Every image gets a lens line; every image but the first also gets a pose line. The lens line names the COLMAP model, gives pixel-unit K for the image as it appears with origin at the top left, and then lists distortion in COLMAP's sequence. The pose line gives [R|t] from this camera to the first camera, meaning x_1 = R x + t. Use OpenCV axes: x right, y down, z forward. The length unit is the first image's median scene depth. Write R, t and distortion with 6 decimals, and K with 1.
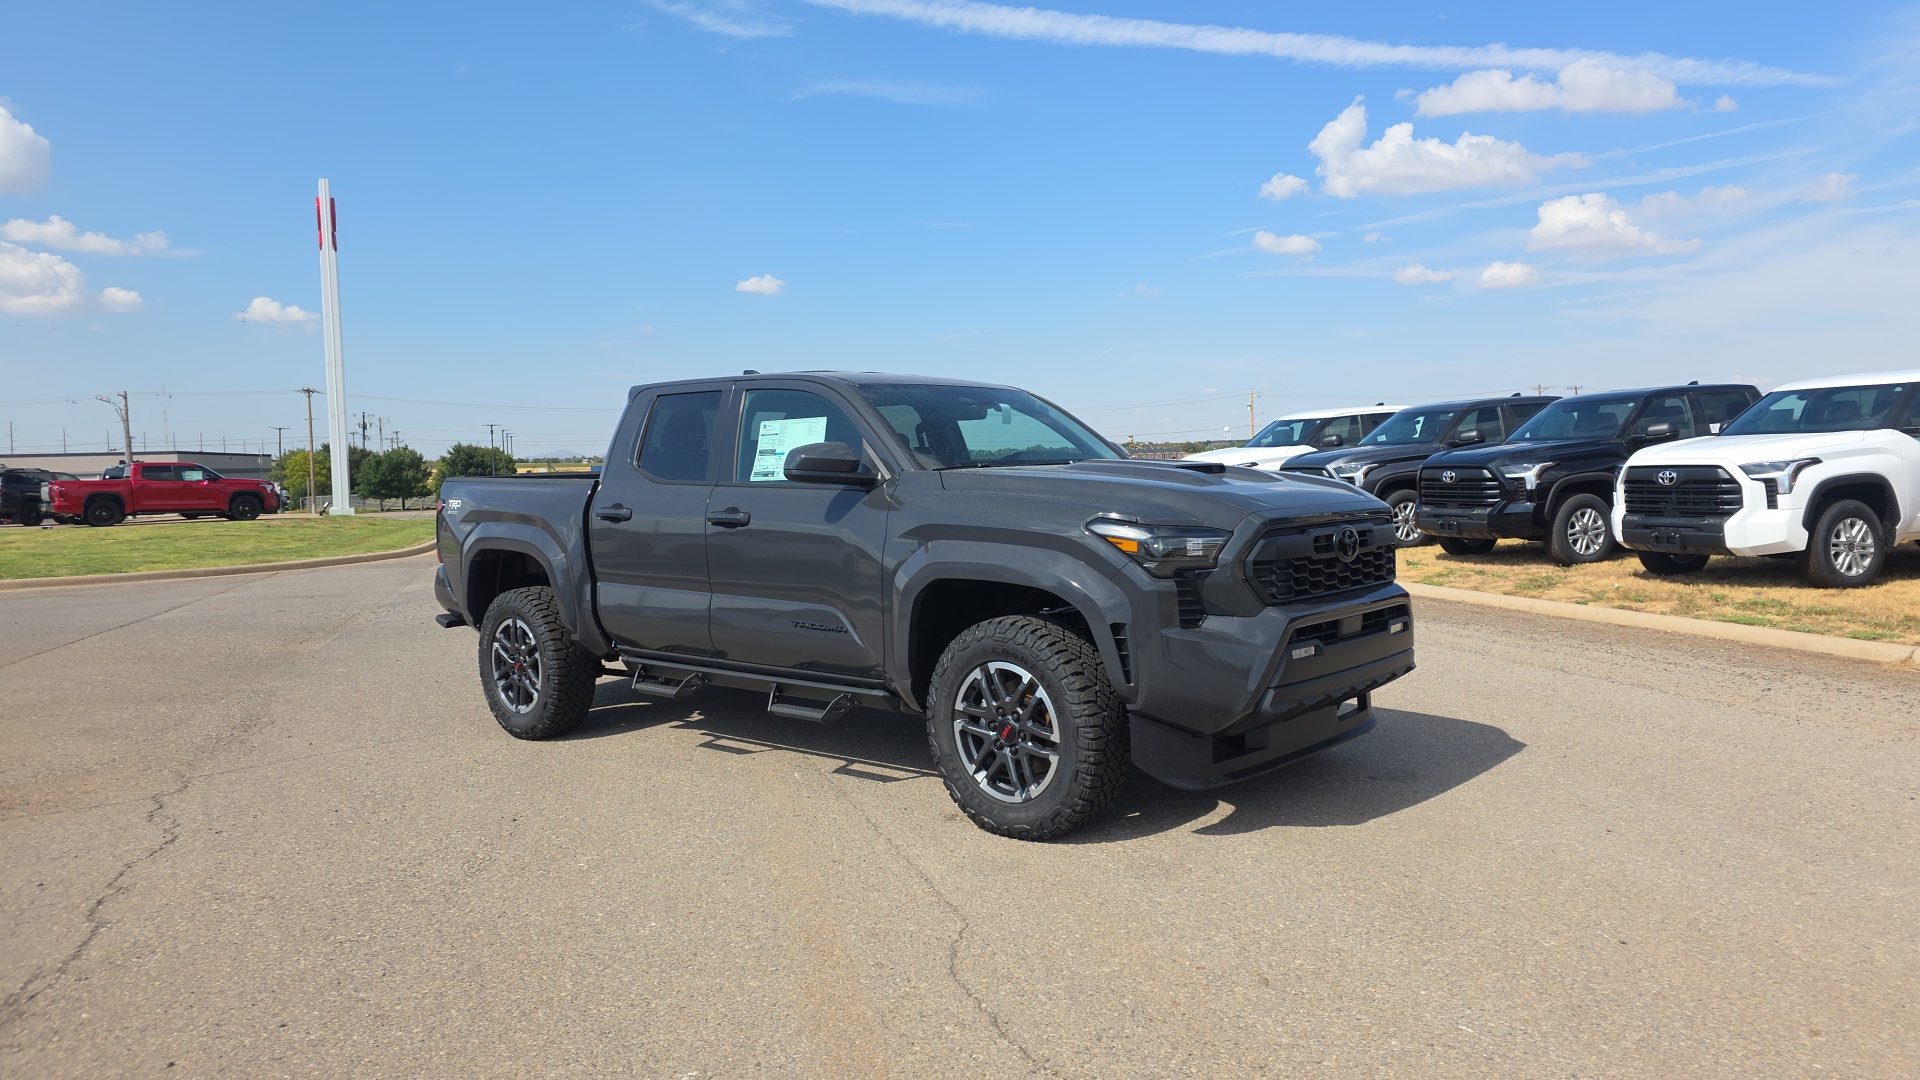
lens RADIAL K [[1331.5, 0, 998.5], [0, 1331.5, 468.1], [0, 0, 1]] dist [0.092278, -0.094761]
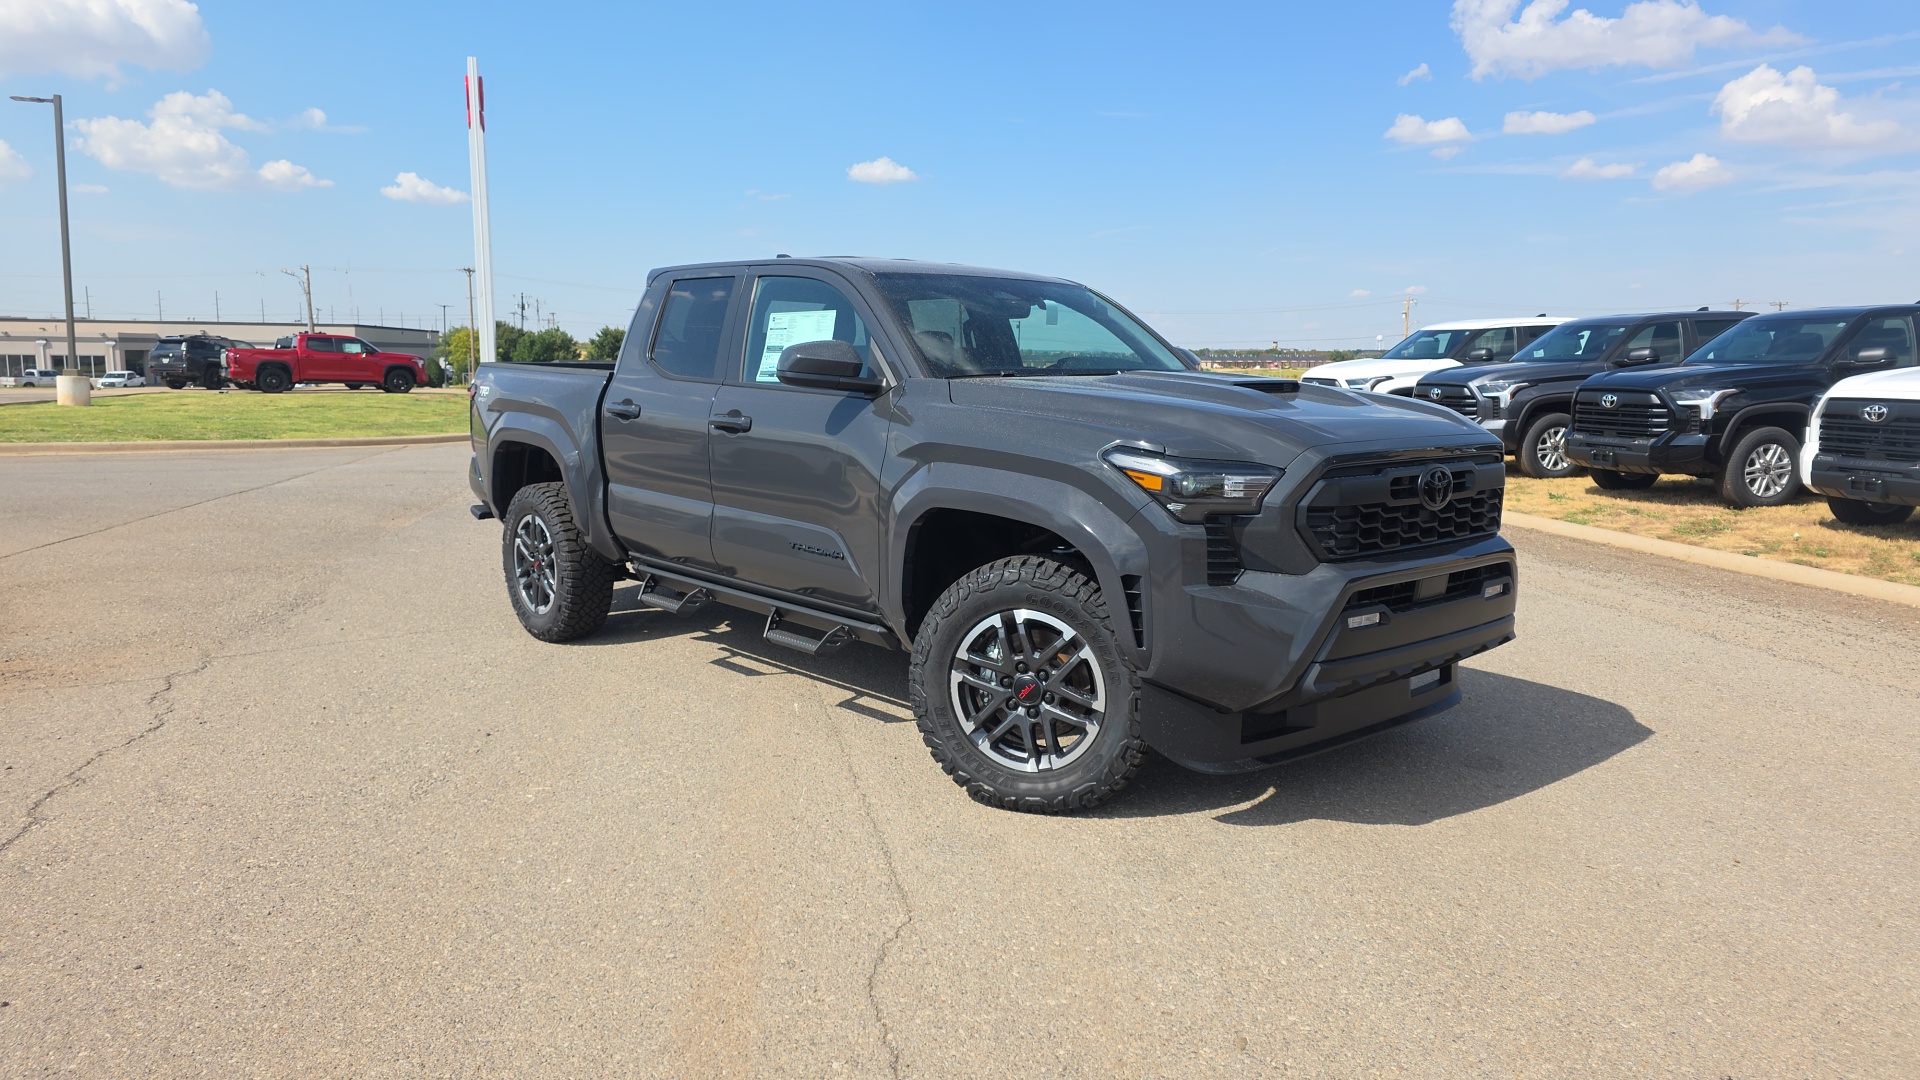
lens RADIAL K [[1294.8, 0, 960.0], [0, 1294.8, 540.0], [0, 0, 1]] dist [0.060759, -0.060689]
pose [[0.988368, 0.056378, -0.141244, 0.067983], [-0.037054, 0.990032, 0.135882, -0.007020], [0.147497, -0.129067, 0.980605, 0.139248]]
